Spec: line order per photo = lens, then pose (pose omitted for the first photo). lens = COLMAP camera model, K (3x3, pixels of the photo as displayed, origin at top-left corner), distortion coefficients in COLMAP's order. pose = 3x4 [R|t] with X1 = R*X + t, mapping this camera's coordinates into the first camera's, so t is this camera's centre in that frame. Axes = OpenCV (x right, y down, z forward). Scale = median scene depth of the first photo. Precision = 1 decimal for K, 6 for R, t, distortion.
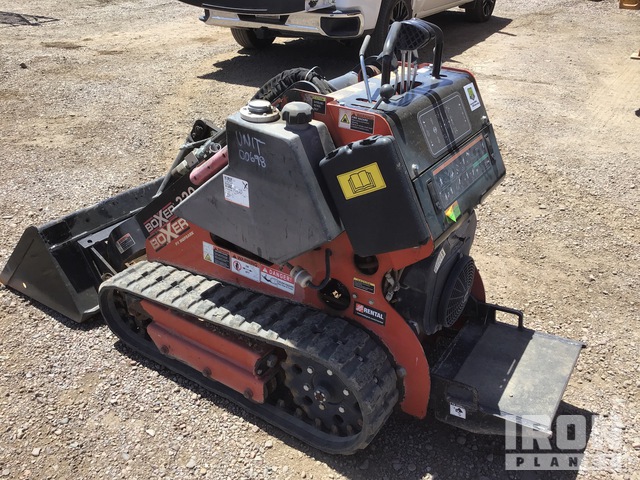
lens RADIAL K [[547.5, 0, 320.0], [0, 547.5, 240.0], [0, 0, 1]] dist [-0.003055, -0.001820]
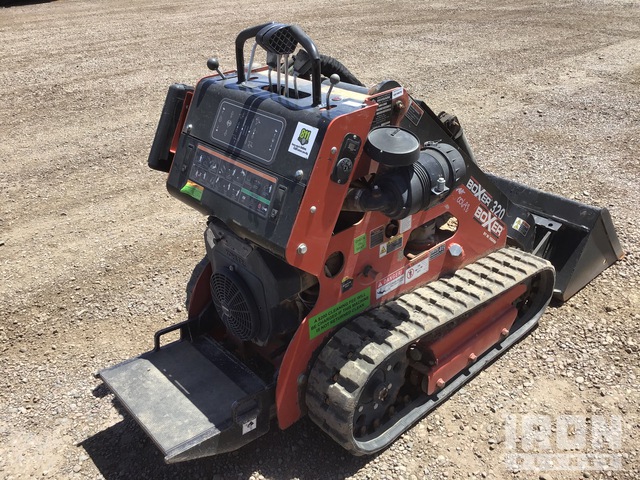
lens RADIAL K [[581.5, 0, 320.0], [0, 581.5, 240.0], [0, 0, 1]] dist [0.003507, 0.001424]
pose [[-0.239964, 0.477346, -0.845315, 1.152264], [-0.448439, 0.717781, 0.532629, -0.674722], [0.860999, 0.506884, 0.041819, 1.159397]]
